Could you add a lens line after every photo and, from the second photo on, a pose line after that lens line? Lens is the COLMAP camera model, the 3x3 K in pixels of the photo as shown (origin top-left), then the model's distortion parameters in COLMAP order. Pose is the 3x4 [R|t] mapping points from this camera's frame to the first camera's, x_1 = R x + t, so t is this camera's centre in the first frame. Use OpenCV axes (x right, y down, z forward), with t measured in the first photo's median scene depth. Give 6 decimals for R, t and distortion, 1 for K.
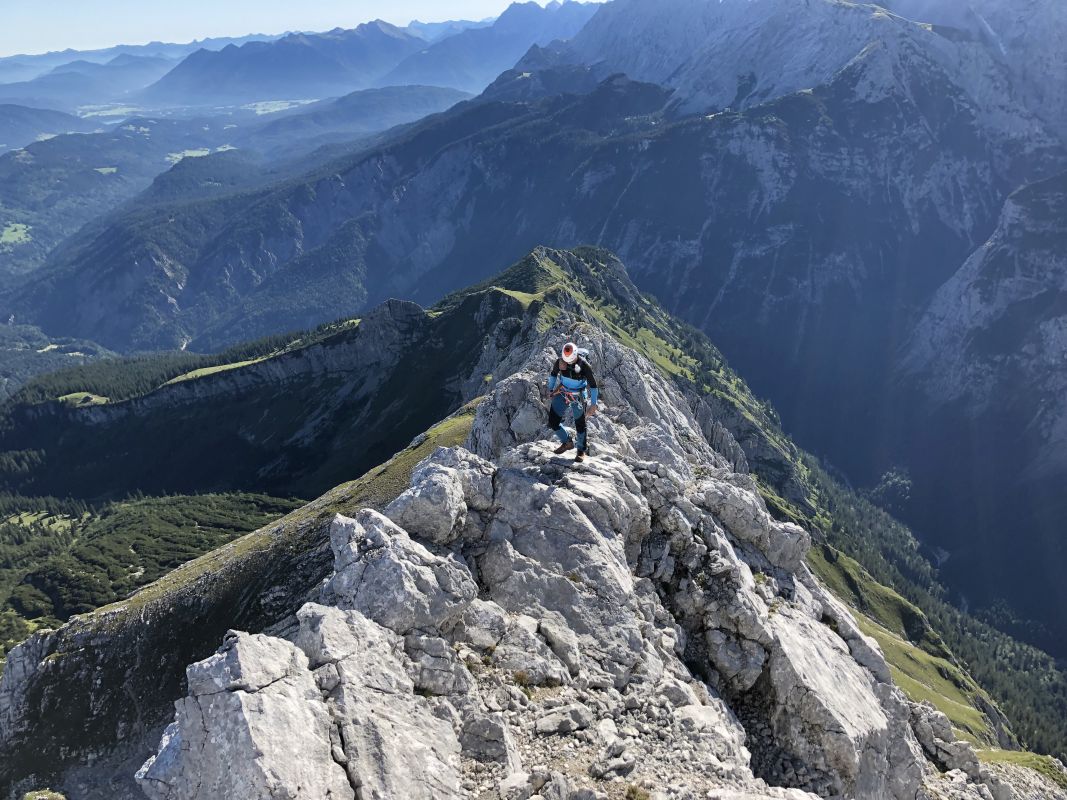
lens RADIAL K [[1085.5, 0, 533.5], [0, 1085.5, 400.0], [0, 0, 1]] dist [0.243415, -0.409834]
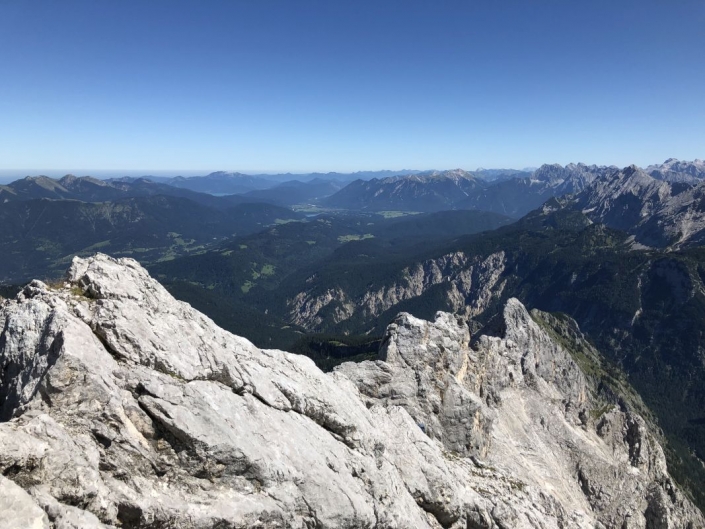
lens RADIAL K [[717.2, 0, 352.5], [0, 717.2, 264.5], [0, 0, 1]] dist [0.243415, -0.409834]
pose [[0.958957, 0.123484, -0.255250, 0.003516], [-0.169463, 0.971326, -0.166759, 0.018439], [0.227339, 0.203170, 0.952386, -0.110492]]
